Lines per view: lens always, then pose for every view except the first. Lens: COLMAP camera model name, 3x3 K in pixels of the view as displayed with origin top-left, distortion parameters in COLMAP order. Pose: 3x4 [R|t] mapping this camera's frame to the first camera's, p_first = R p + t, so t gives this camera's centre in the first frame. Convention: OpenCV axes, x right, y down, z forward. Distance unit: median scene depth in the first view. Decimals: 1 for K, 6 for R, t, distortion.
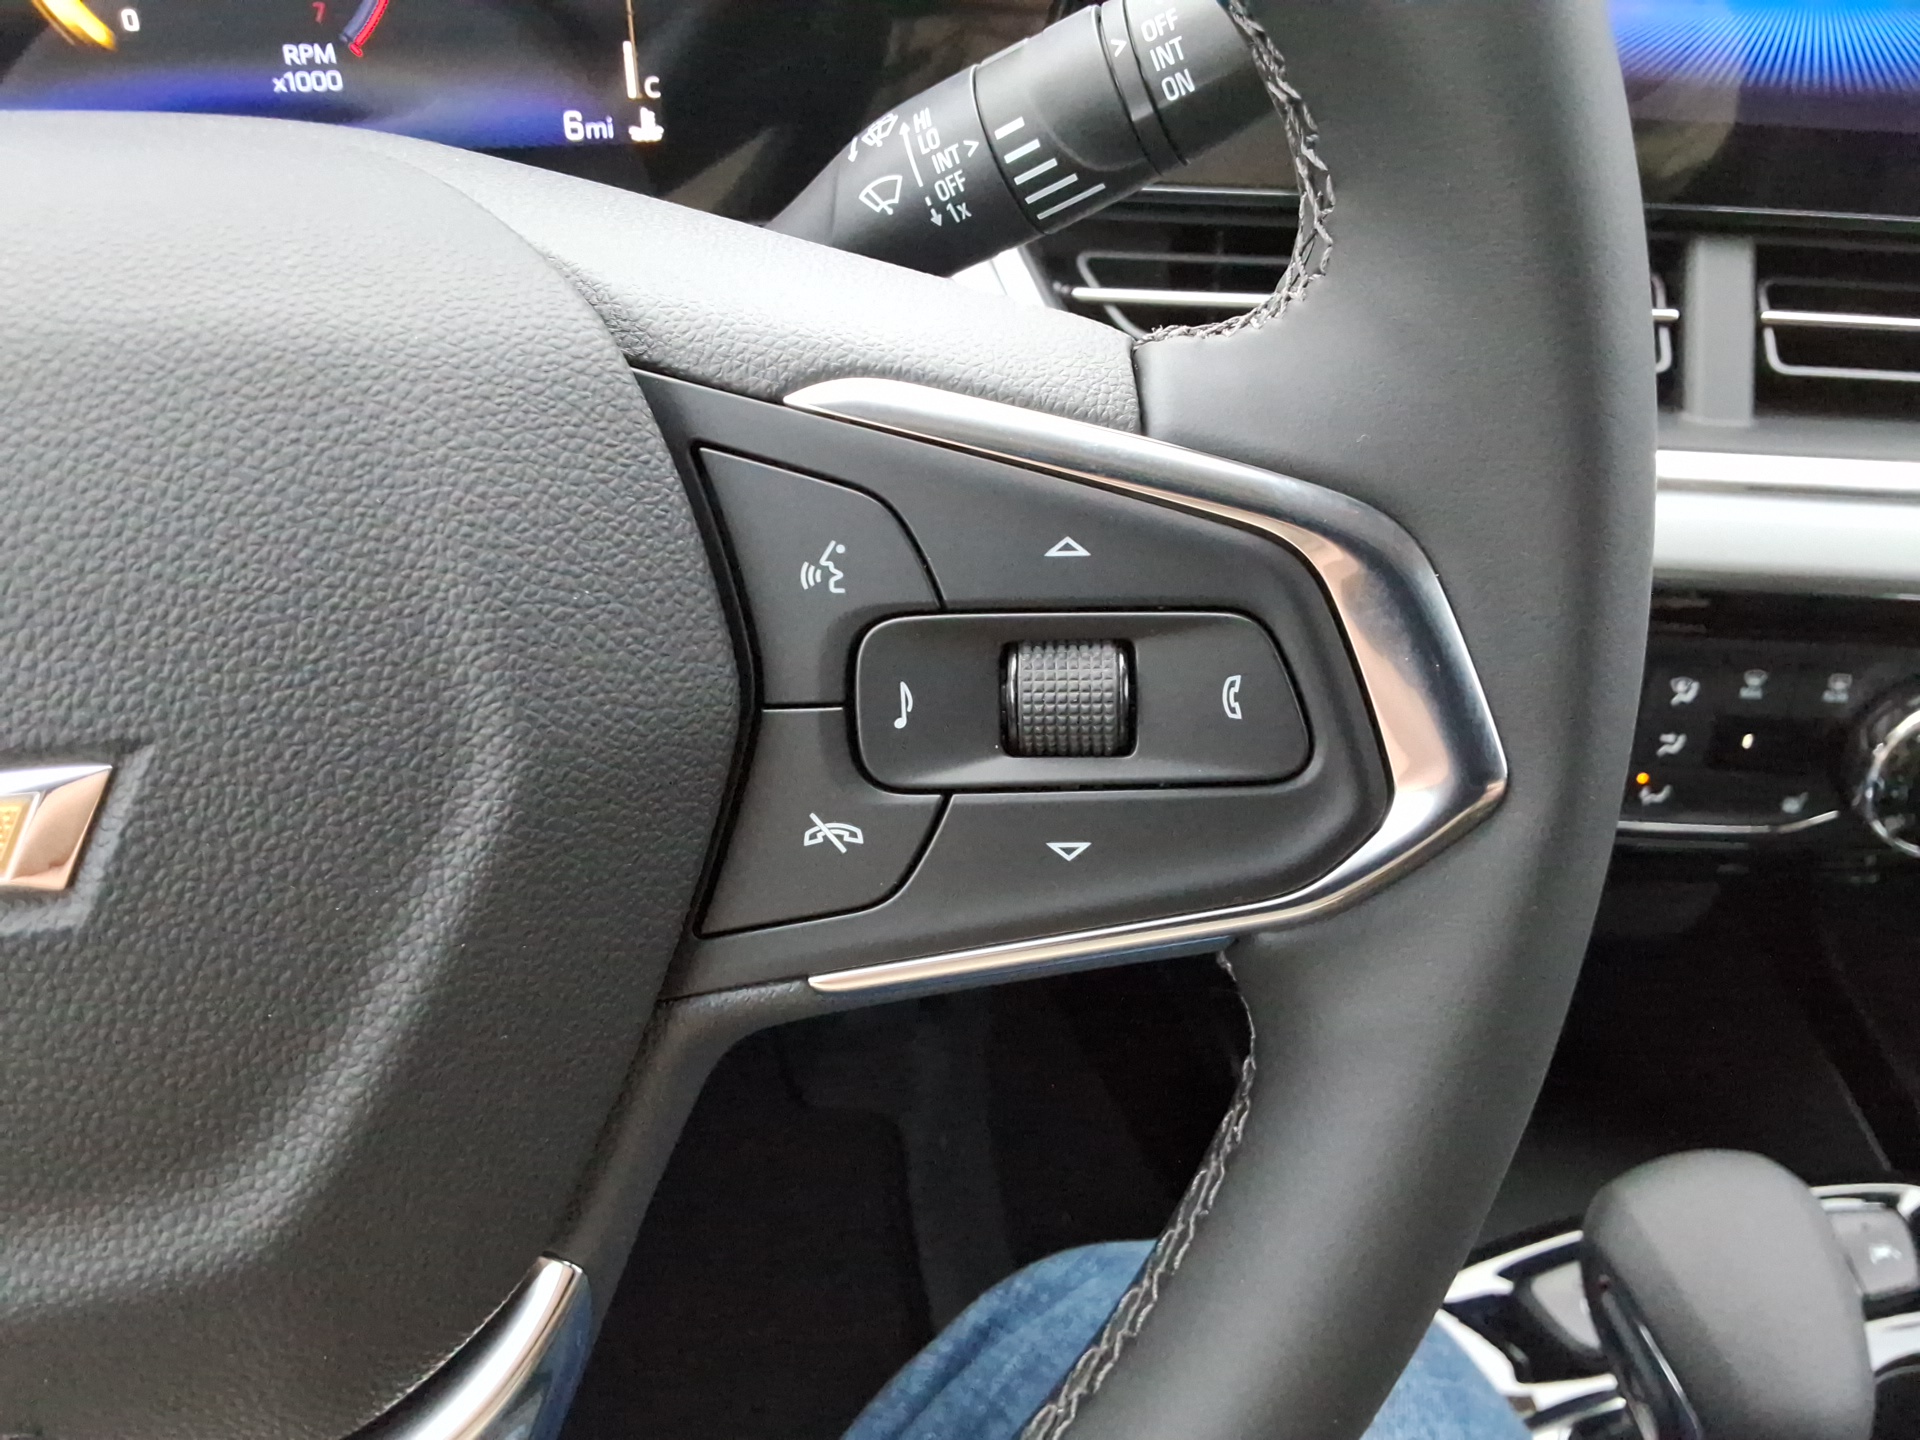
lens RADIAL K [[1536.9, 0, 982.3], [0, 1536.9, 713.1], [0, 0, 1]] dist [0.099701, -0.144162]
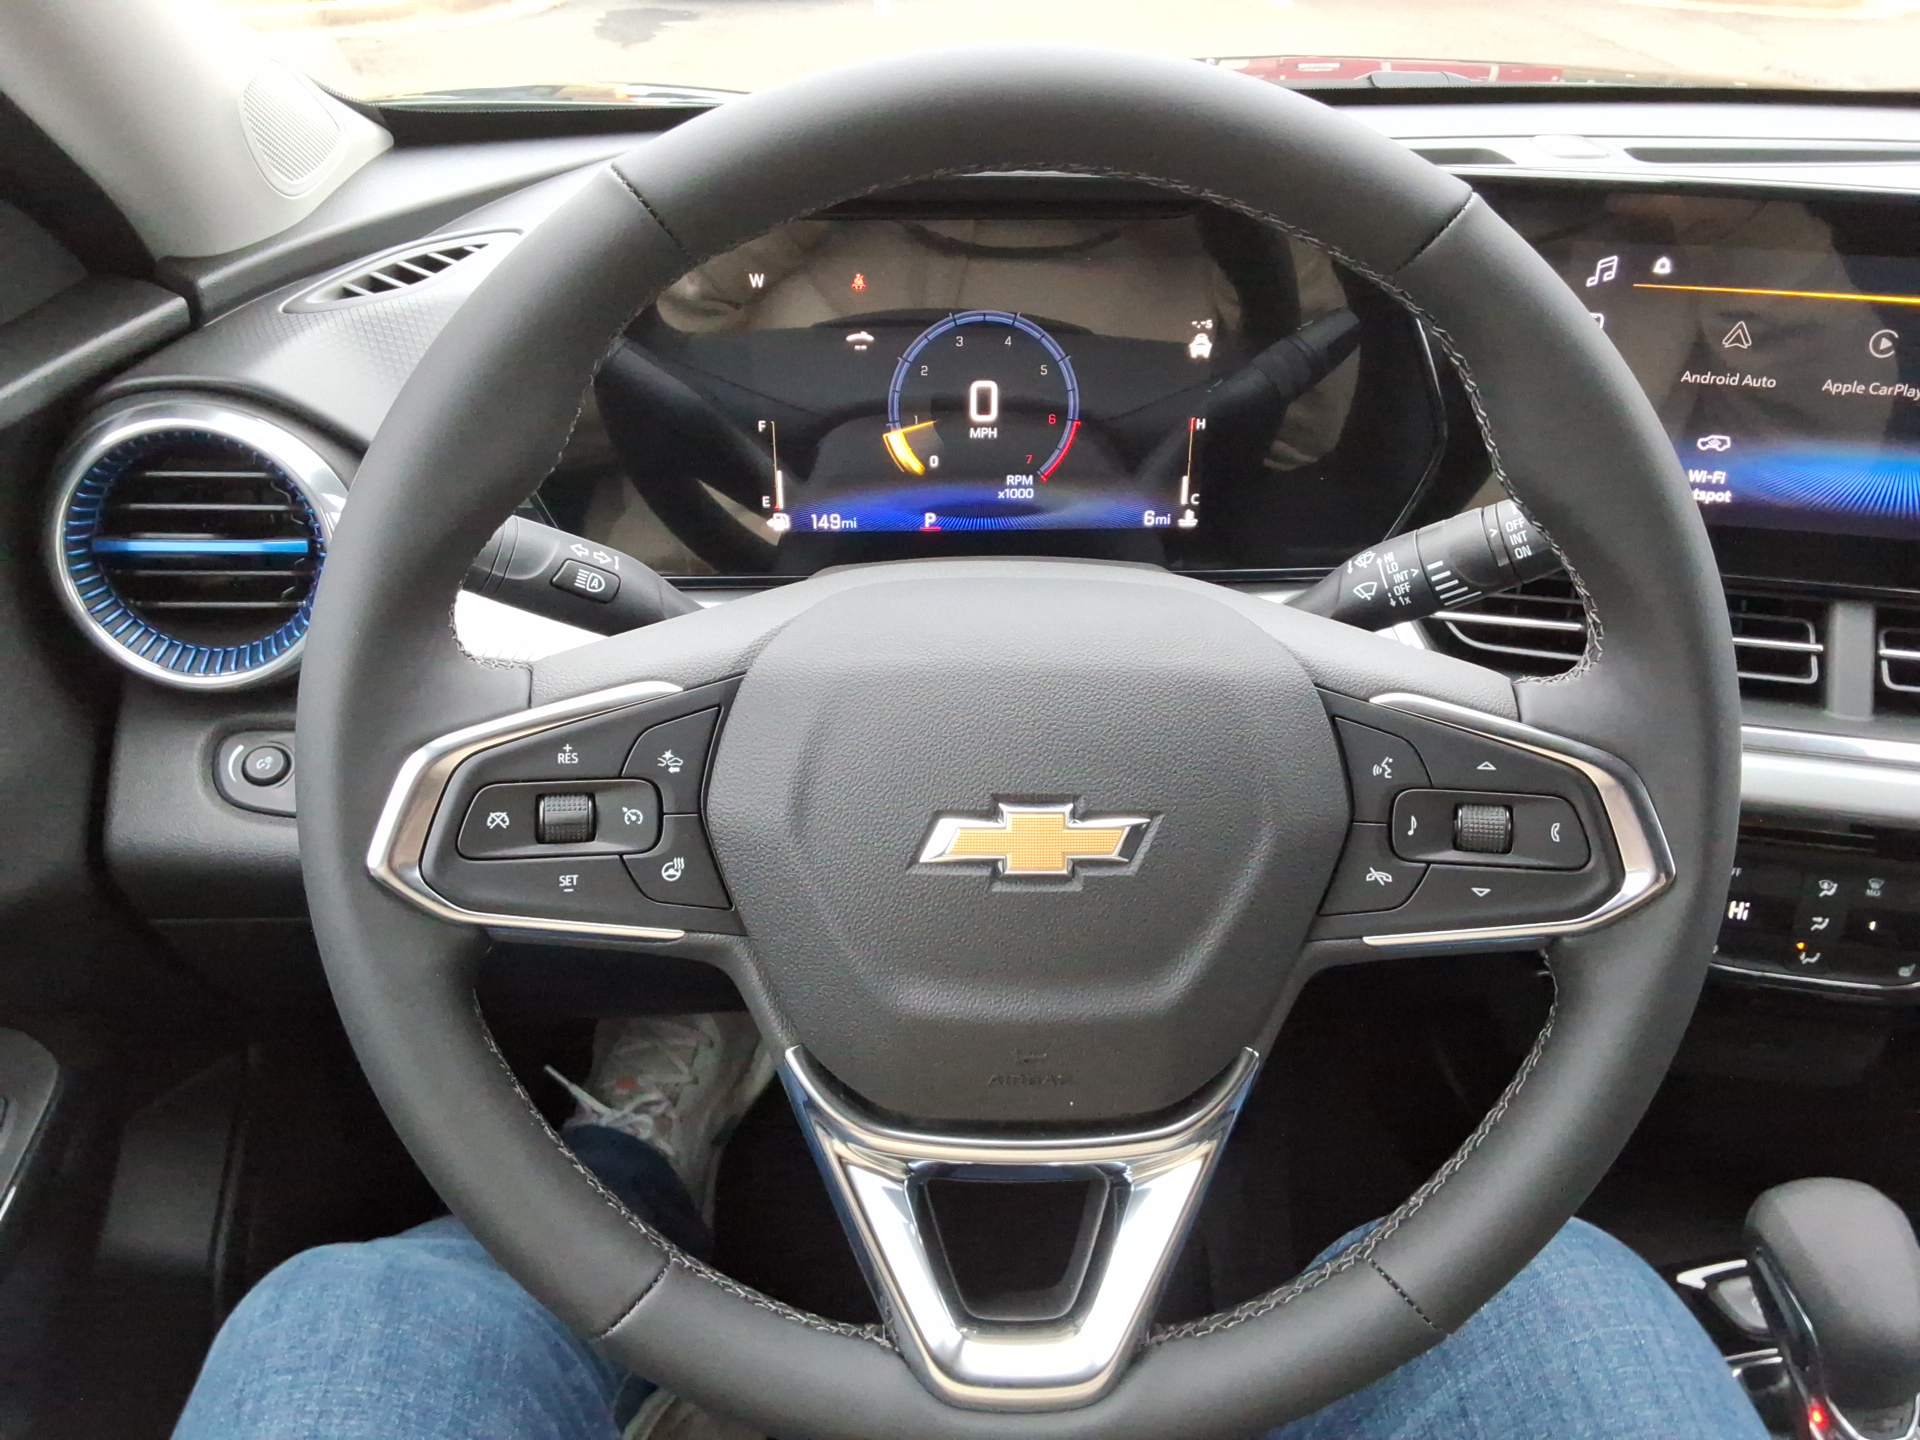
lens RADIAL K [[1536.9, 0, 984.9], [0, 1536.9, 705.3], [0, 0, 1]] dist [0.099701, -0.144162]
pose [[0.988305, 0.058428, -0.140855, -0.266891], [-0.077830, 0.987588, -0.136428, 0.133969], [0.131135, 0.145795, 0.980585, -1.050457]]
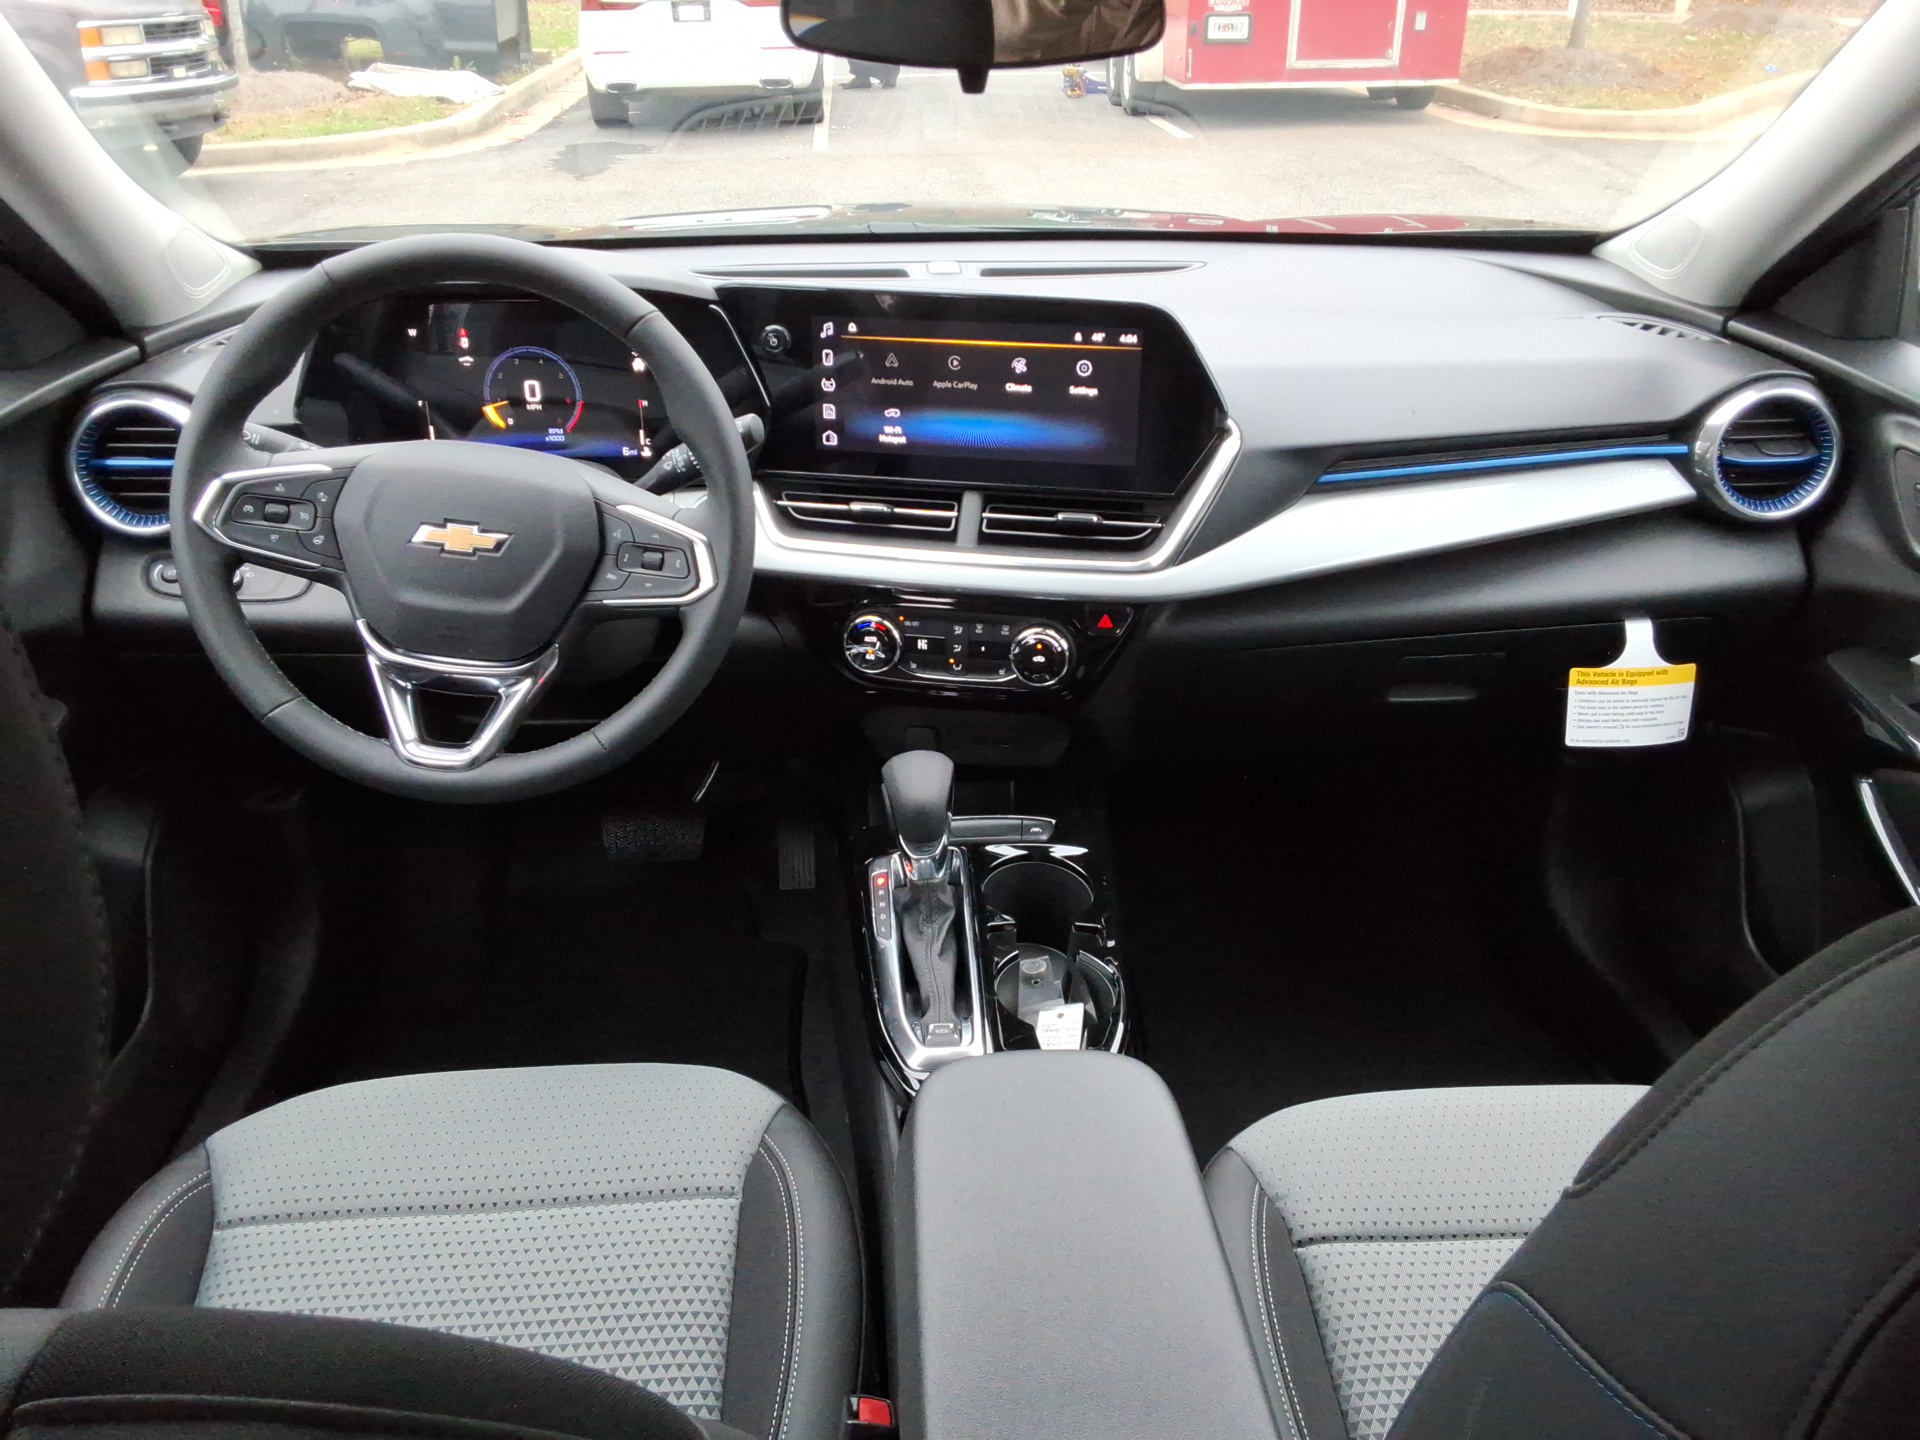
lens RADIAL K [[1536.9, 0, 979.7], [0, 1536.9, 718.0], [0, 0, 1]] dist [0.099701, -0.144162]
pose [[0.991690, 0.037504, -0.123061, 1.441174], [-0.061908, 0.977645, -0.200942, 1.272246], [0.112774, 0.206891, 0.971843, -3.211968]]
